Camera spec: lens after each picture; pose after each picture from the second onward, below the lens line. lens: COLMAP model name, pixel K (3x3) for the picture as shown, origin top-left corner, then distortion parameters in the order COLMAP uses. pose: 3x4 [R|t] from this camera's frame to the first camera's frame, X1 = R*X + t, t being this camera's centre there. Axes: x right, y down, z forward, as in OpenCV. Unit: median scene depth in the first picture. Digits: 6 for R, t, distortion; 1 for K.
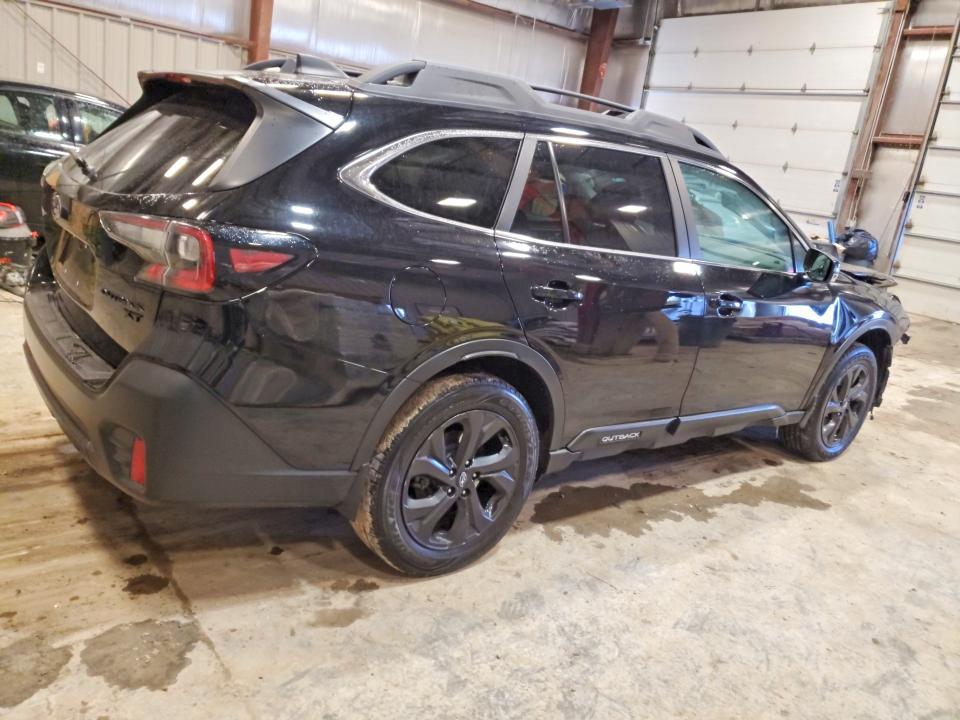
lens RADIAL K [[758.7, 0, 478.6], [0, 758.7, 359.4], [0, 0, 1]] dist [0.014605, 0.004581]
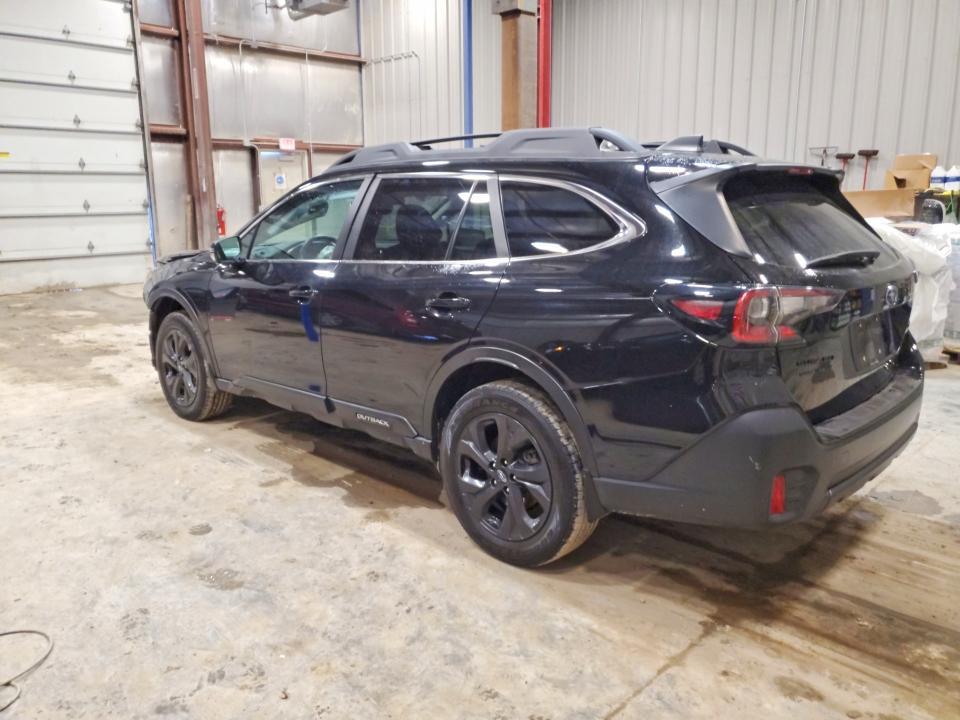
lens RADIAL K [[758.7, 0, 479.5], [0, 758.7, 360.6], [0, 0, 1]] dist [0.014605, 0.004581]
pose [[0.117455, 0.046584, -0.991985, 1.403998], [-0.227810, 0.973525, 0.018743, -0.029271], [0.966595, 0.223783, 0.124957, 1.021667]]
